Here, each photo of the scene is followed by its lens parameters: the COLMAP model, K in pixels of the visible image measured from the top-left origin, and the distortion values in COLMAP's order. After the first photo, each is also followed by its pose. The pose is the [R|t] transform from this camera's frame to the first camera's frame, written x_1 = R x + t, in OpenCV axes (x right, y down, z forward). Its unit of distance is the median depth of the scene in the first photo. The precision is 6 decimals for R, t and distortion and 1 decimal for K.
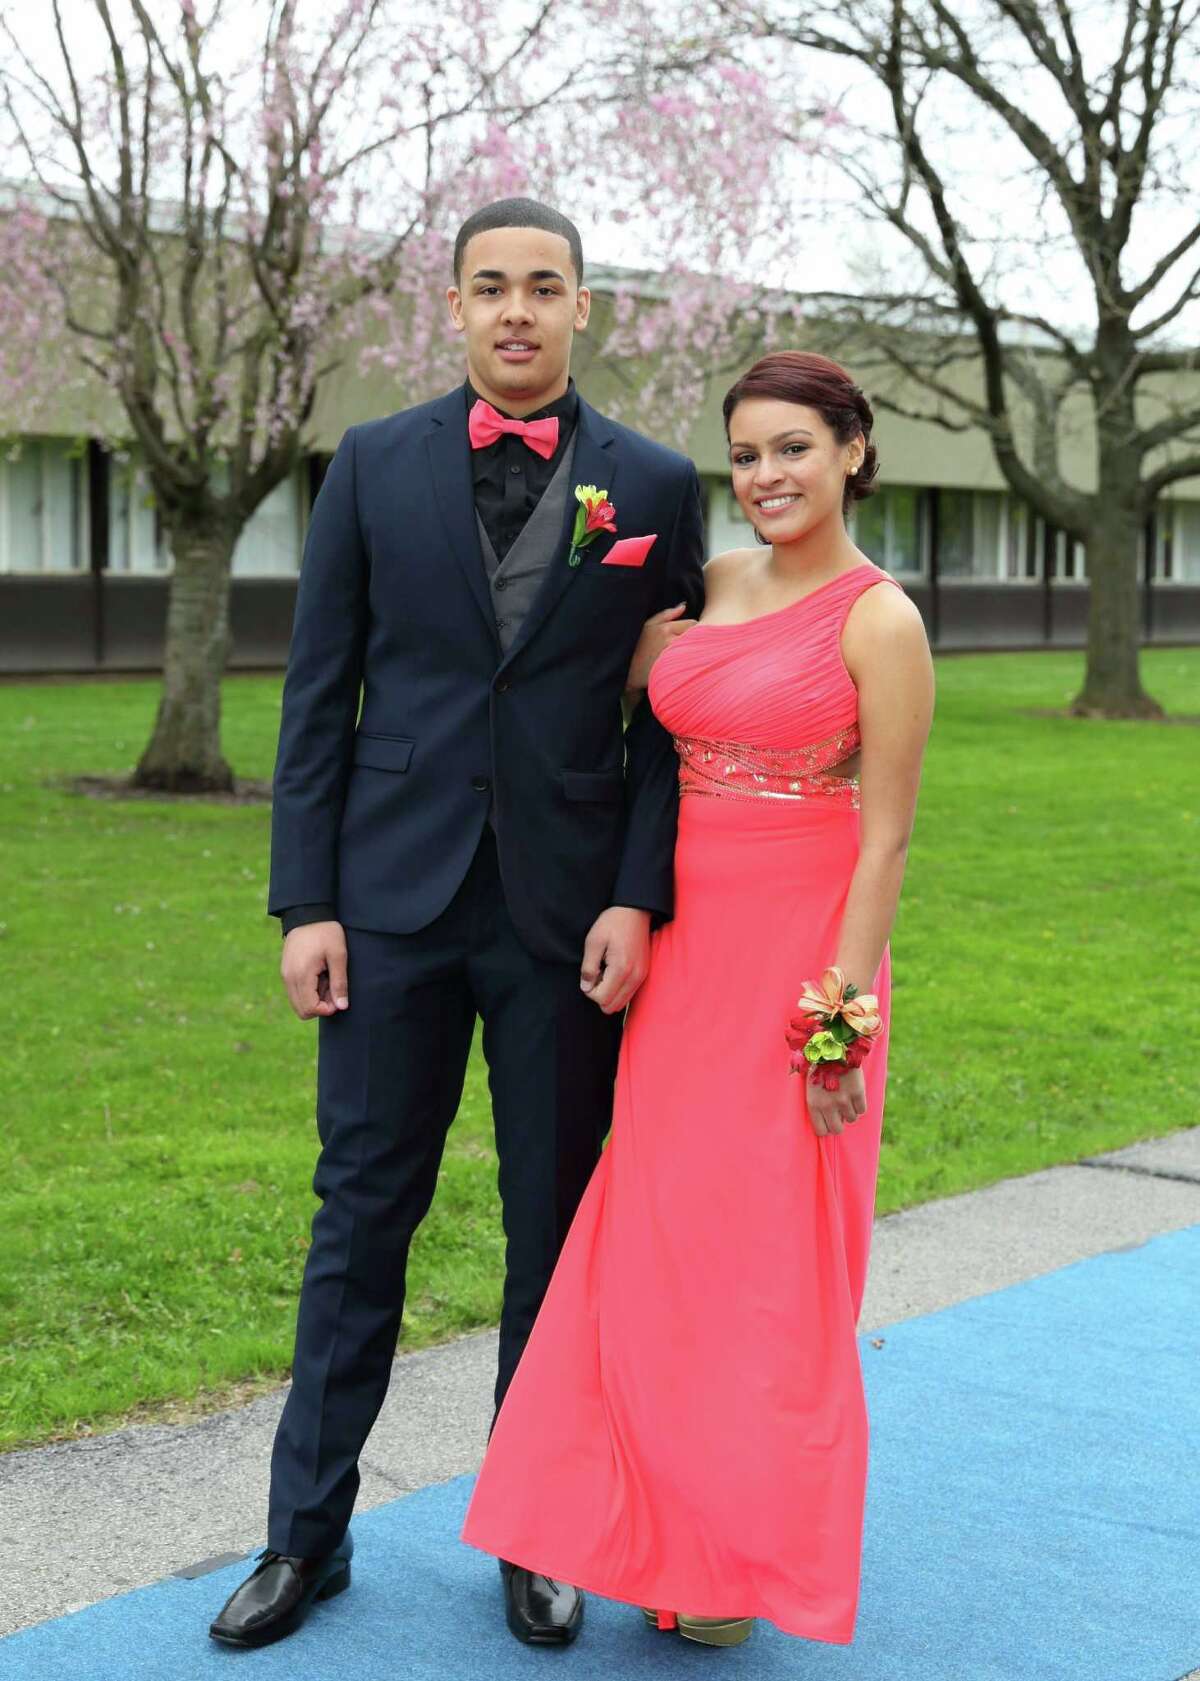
lens RADIAL K [[2773.9, 0, 600.0], [0, 2773.9, 840.5], [0, 0, 1]] dist [0.063724, 0.106534]
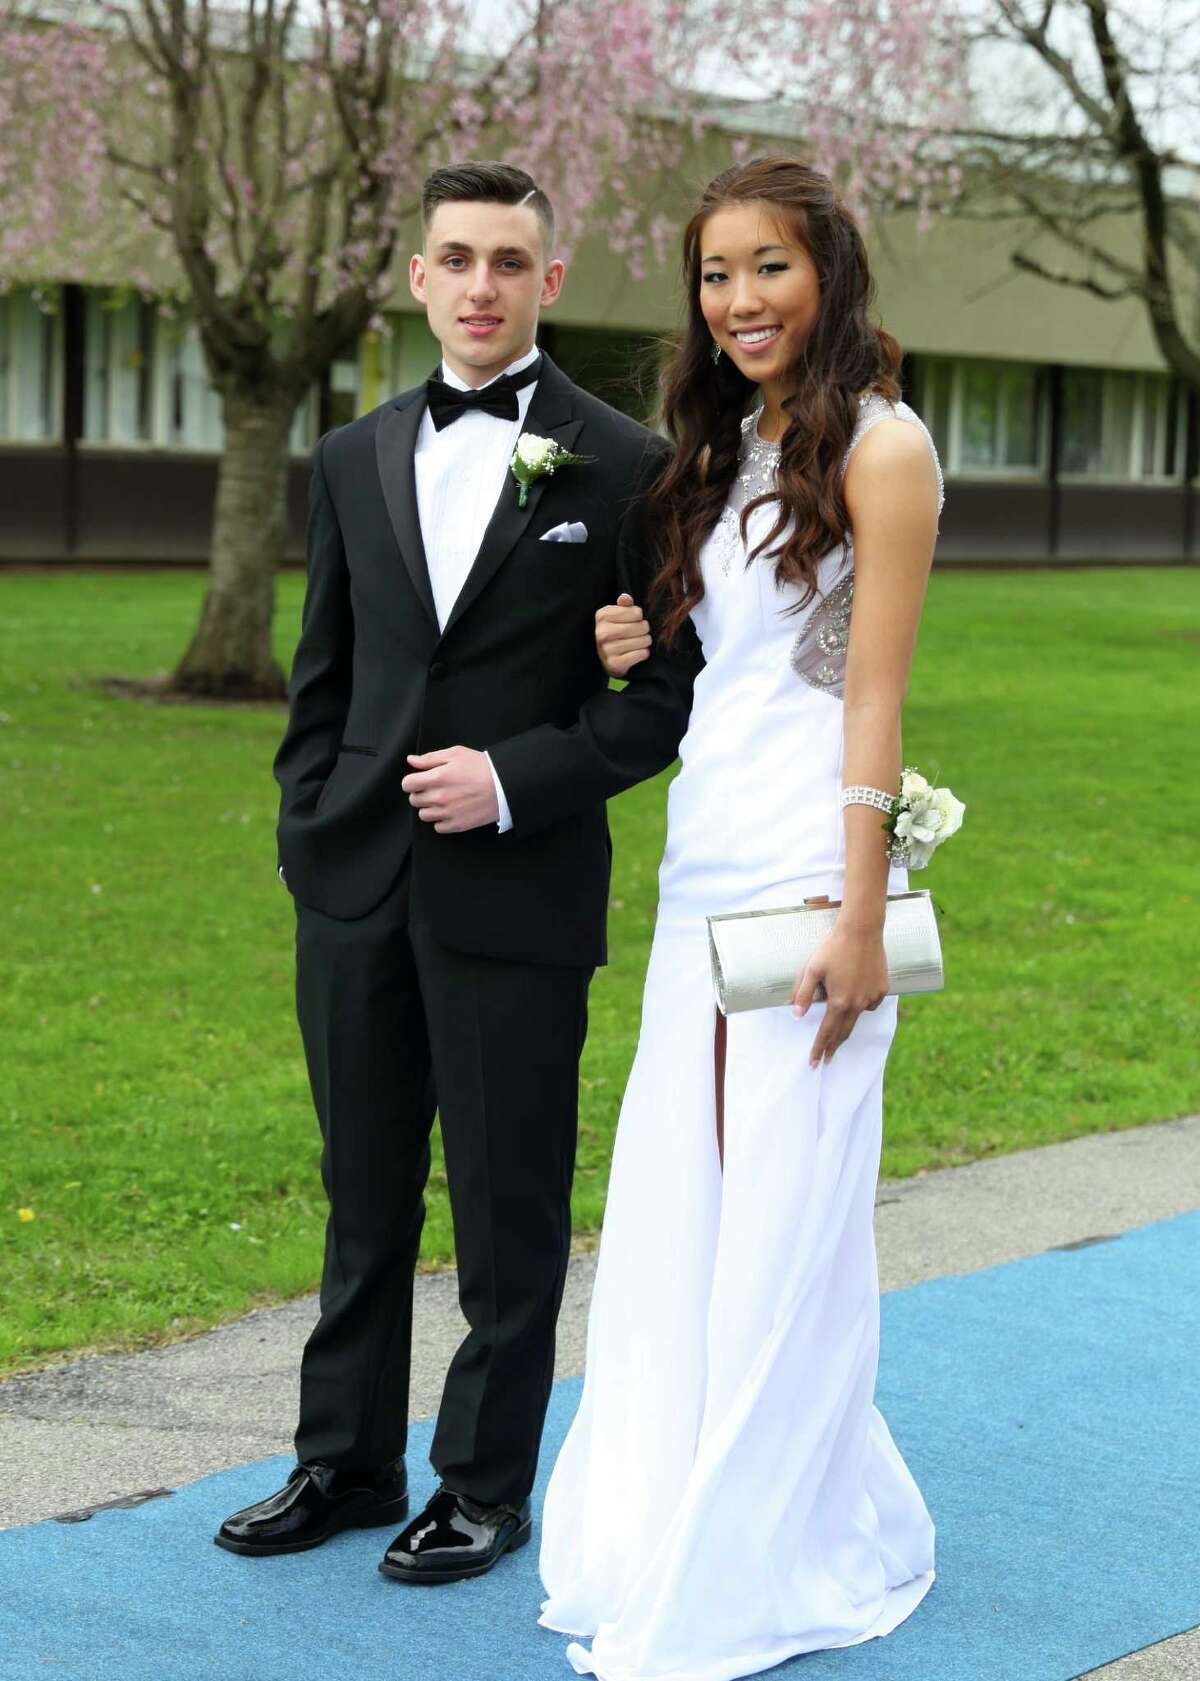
lens RADIAL K [[3567.6, 0, 567.6], [0, 3567.6, 770.2], [0, 0, 1]] dist [0.146041, 0.282552]
pose [[0.999713, 0.023197, 0.005963, -0.079240], [-0.023133, 0.999676, -0.010633, 0.021510], [-0.006207, 0.010492, 0.999926, -0.168349]]
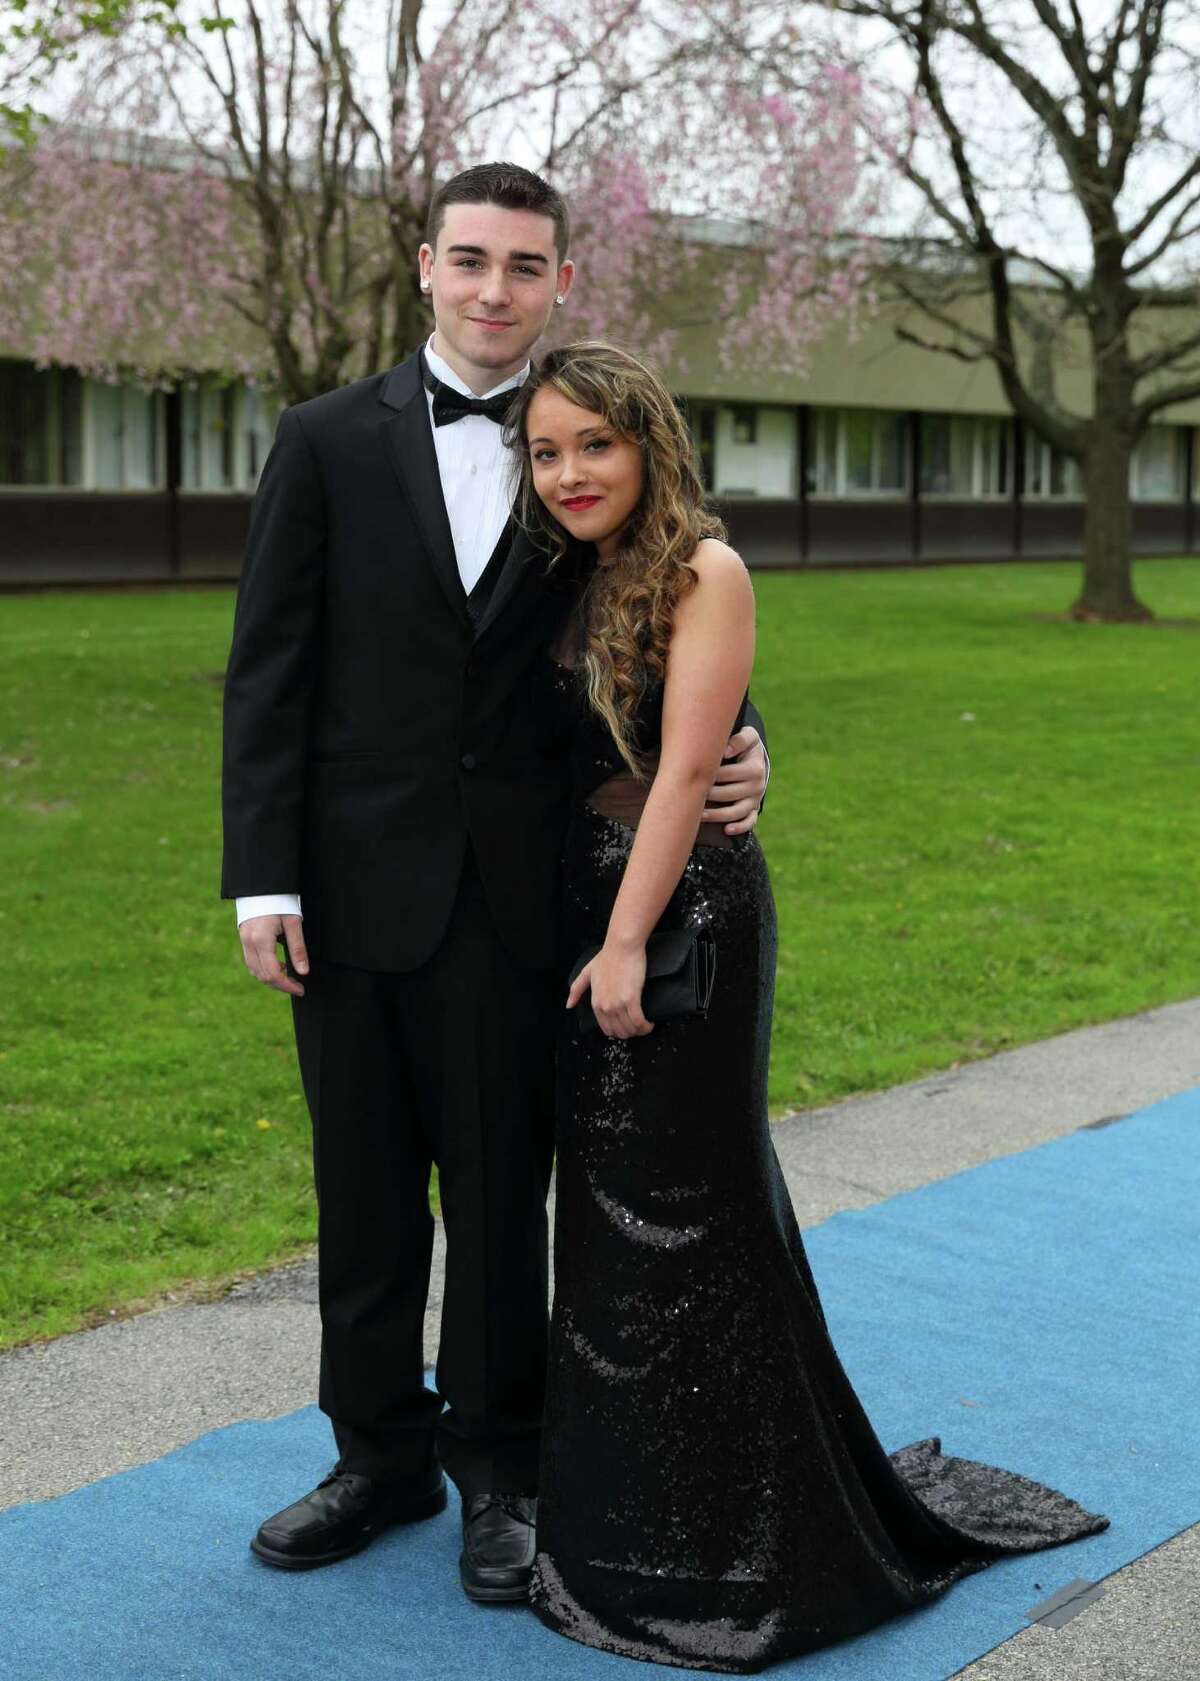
lens RADIAL K [[2690.4, 0, 552.8], [0, 2690.4, 719.3], [0, 0, 1]] dist [0.066467, 0.182714]
pose [[0.999771, -0.002676, 0.021221, -0.121932], [0.002924, 0.999927, -0.011692, 0.012771], [-0.021189, 0.011751, 0.999706, -0.123520]]
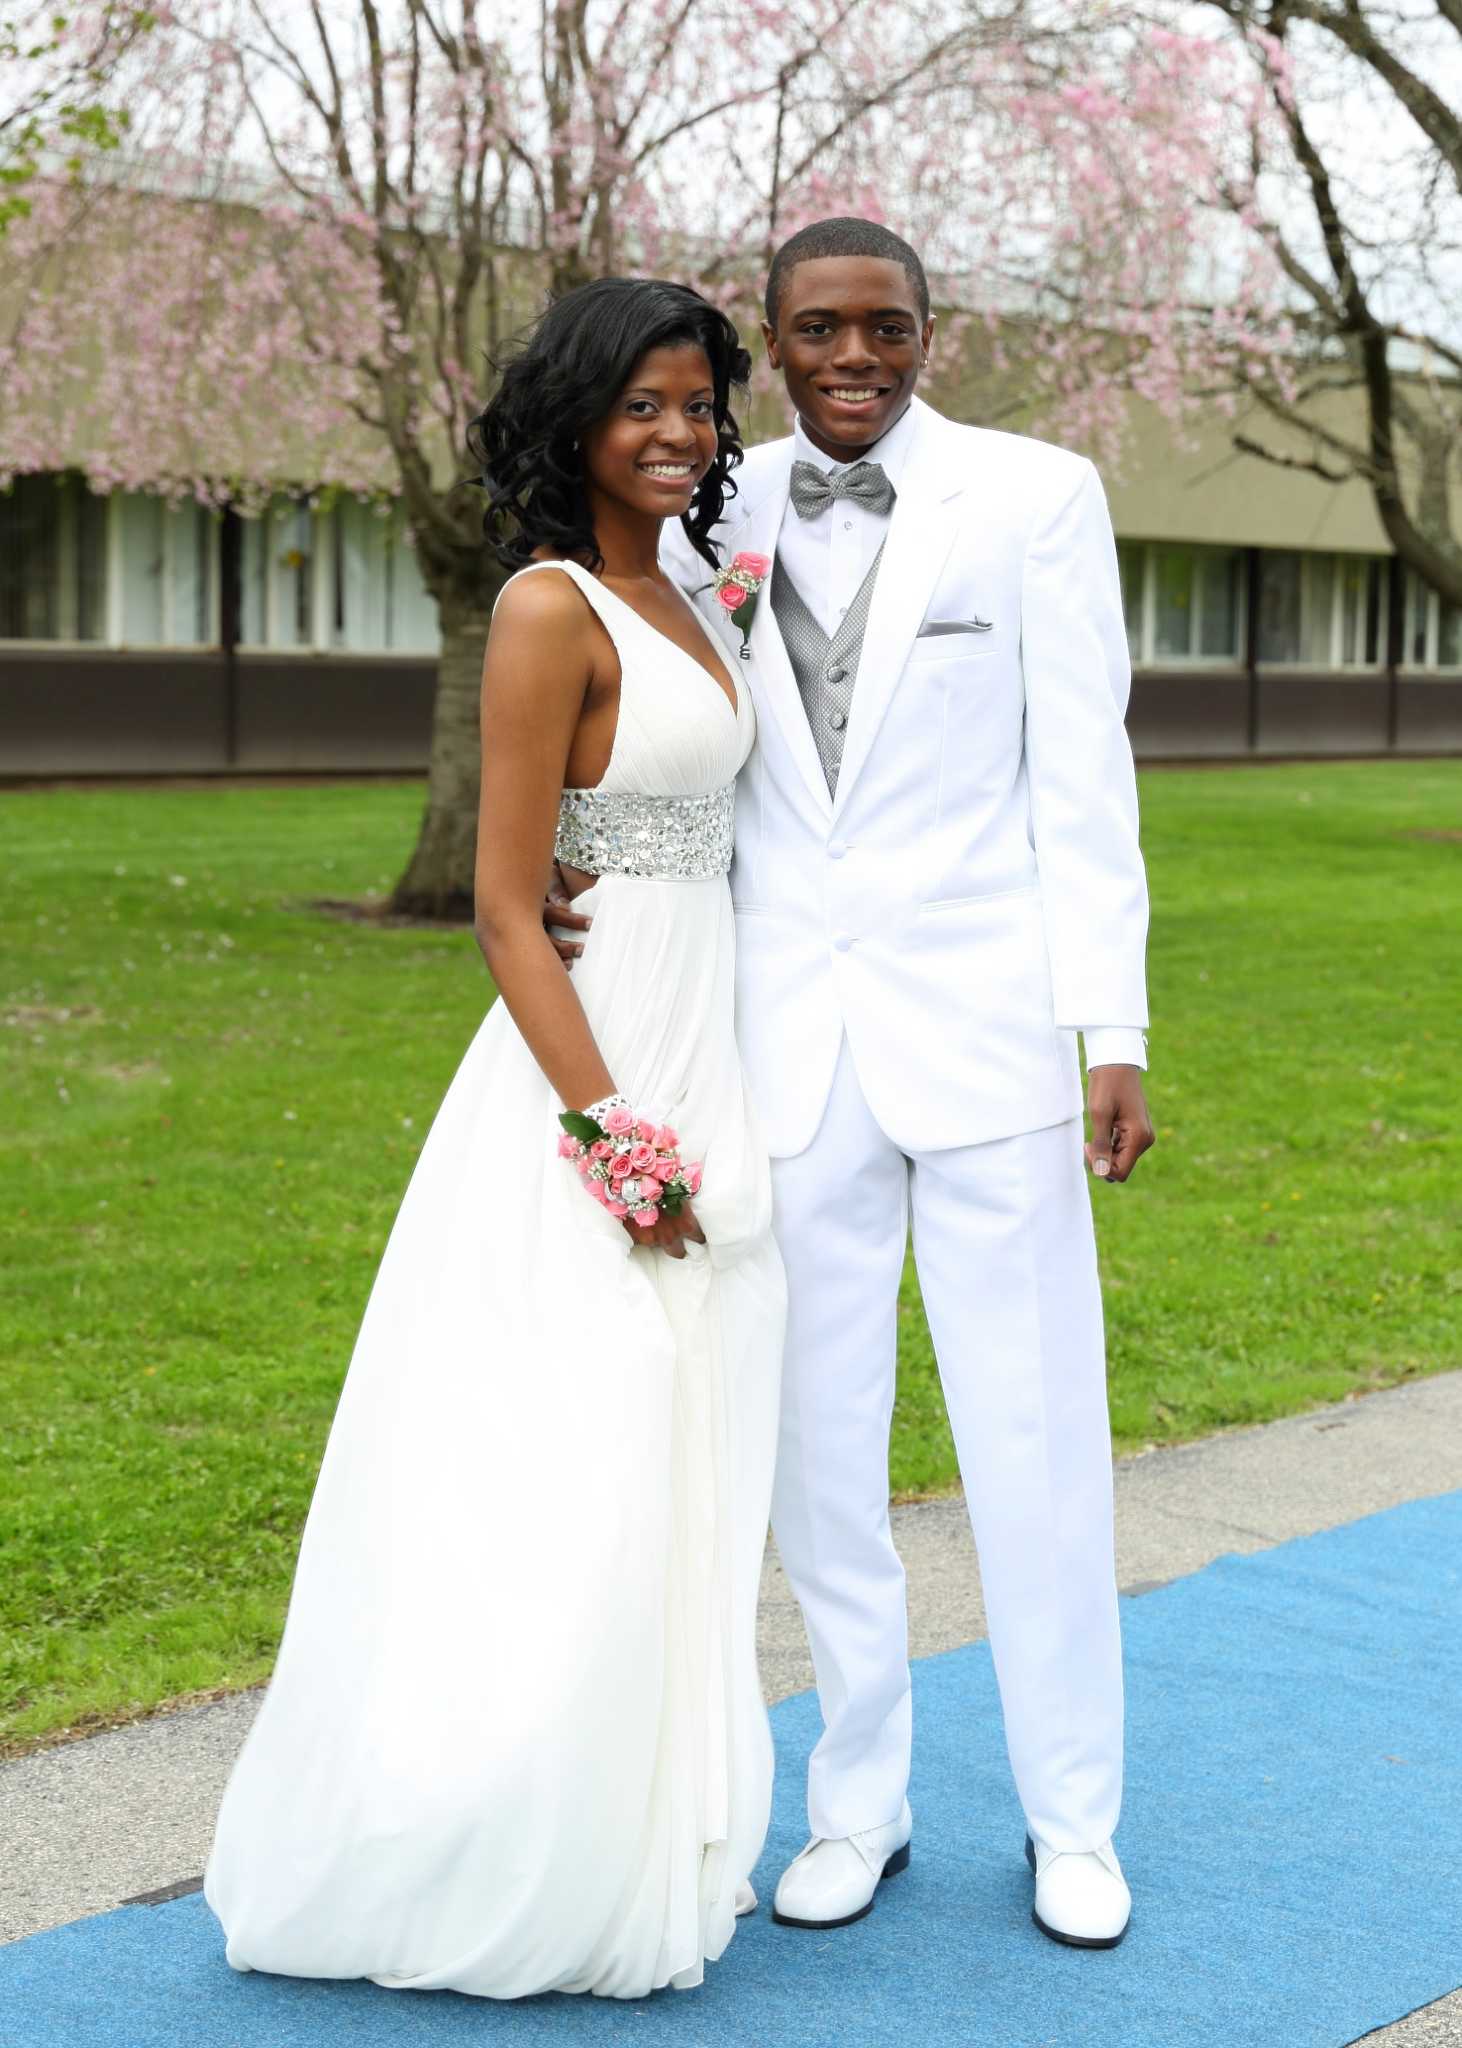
lens RADIAL K [[3876.4, 0, 727.4], [0, 3876.4, 991.8], [0, 0, 1]] dist [0.099964, 0.072250]
pose [[0.999603, 0.006584, 0.027384, -0.154734], [-0.006351, 0.999943, -0.008592, 0.020033], [-0.027439, 0.008415, 0.999588, -0.223050]]
